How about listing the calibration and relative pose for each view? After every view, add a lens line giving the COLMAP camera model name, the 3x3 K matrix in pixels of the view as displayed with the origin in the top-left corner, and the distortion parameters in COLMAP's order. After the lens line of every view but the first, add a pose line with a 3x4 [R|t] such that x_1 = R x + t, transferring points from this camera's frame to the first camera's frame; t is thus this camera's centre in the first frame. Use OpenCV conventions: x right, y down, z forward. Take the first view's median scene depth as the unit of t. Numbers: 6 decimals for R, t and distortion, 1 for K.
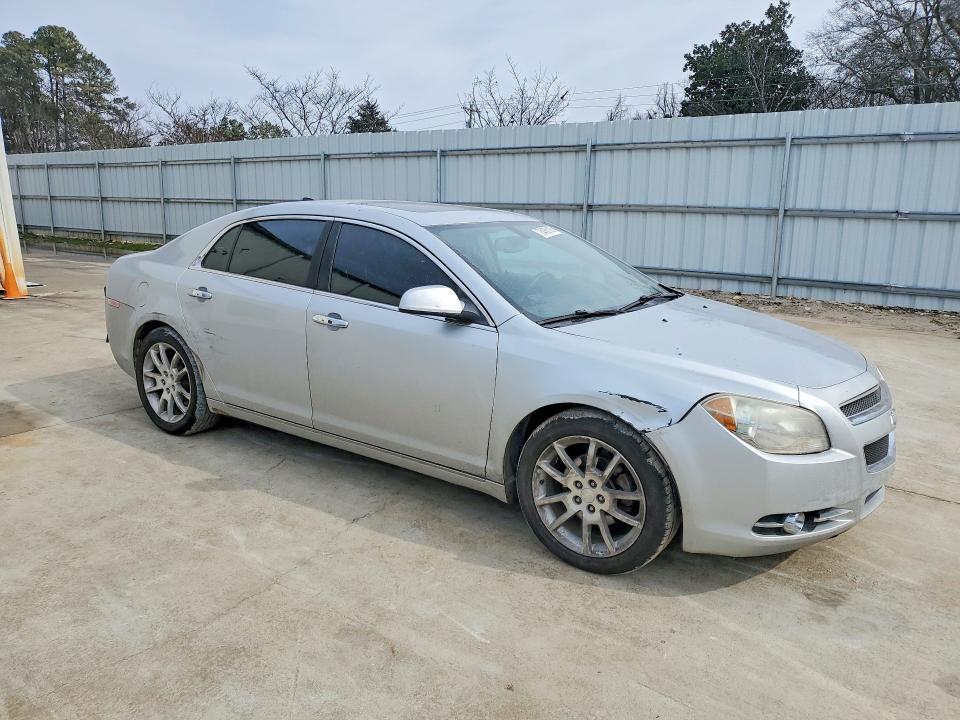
lens RADIAL K [[762.2, 0, 476.7], [0, 762.2, 360.3], [0, 0, 1]] dist [0.008584, 0.015062]
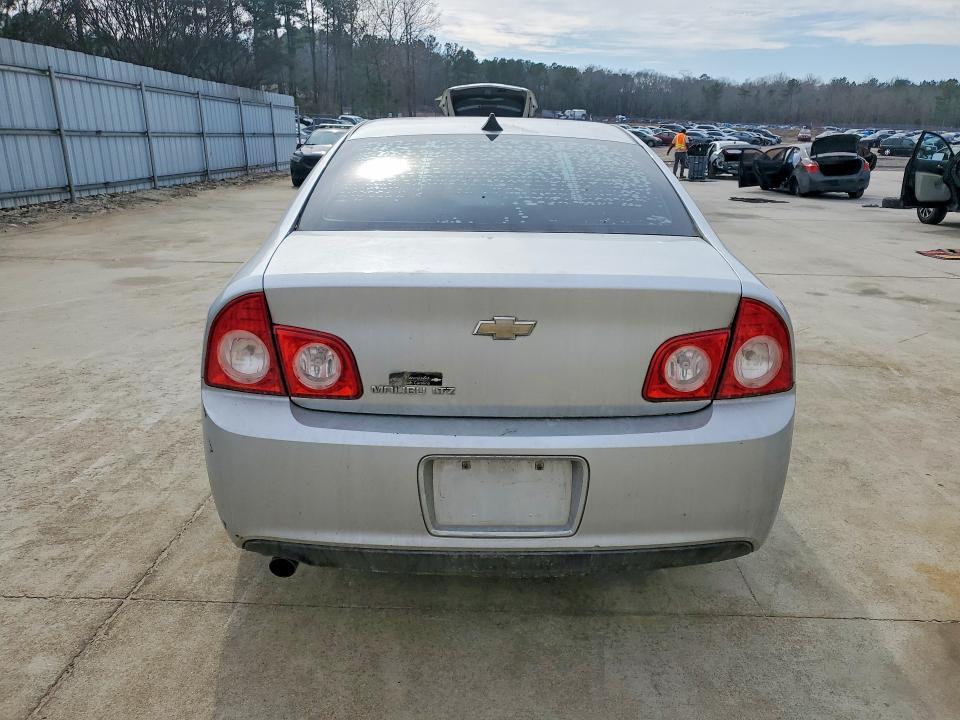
lens RADIAL K [[748.1, 0, 511.0], [0, 748.1, 357.9], [0, 0, 1]] dist [0.052645, 0.000890]
pose [[-0.626708, -0.246991, 0.739075, -0.824395], [0.140364, 0.897146, 0.418840, -0.343703], [-0.766508, 0.366230, -0.527580, 1.595149]]
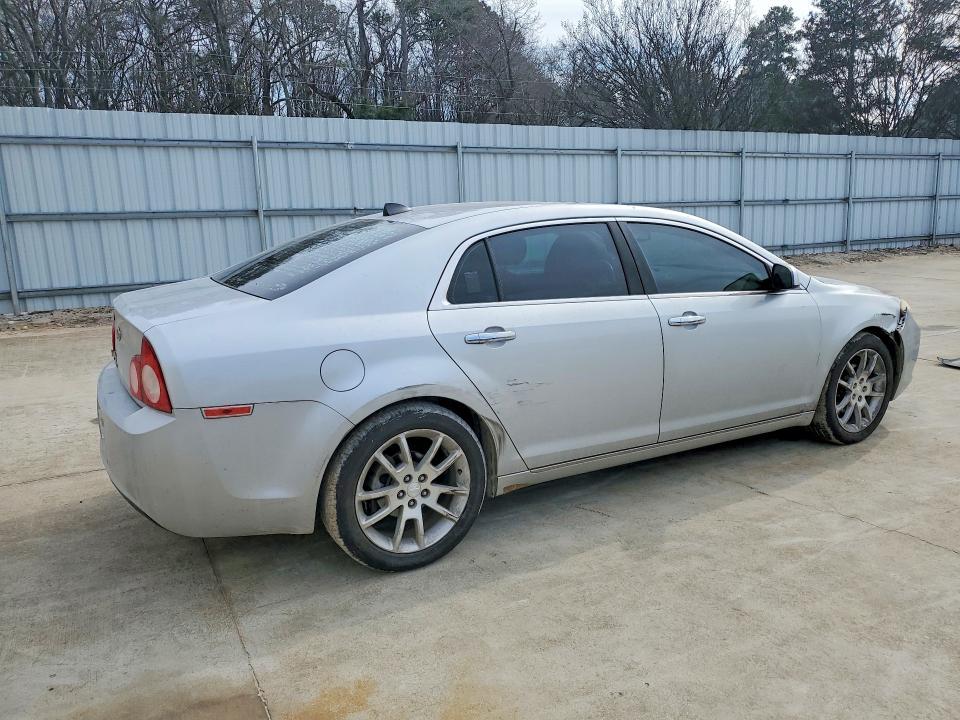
lens RADIAL K [[762.2, 0, 476.7], [0, 762.2, 360.3], [0, 0, 1]] dist [0.008584, 0.015062]
pose [[0.397190, -0.215286, 0.892128, -1.037187], [0.219256, 0.966206, 0.135546, -0.172225], [-0.891160, 0.141767, 0.430970, 0.722294]]
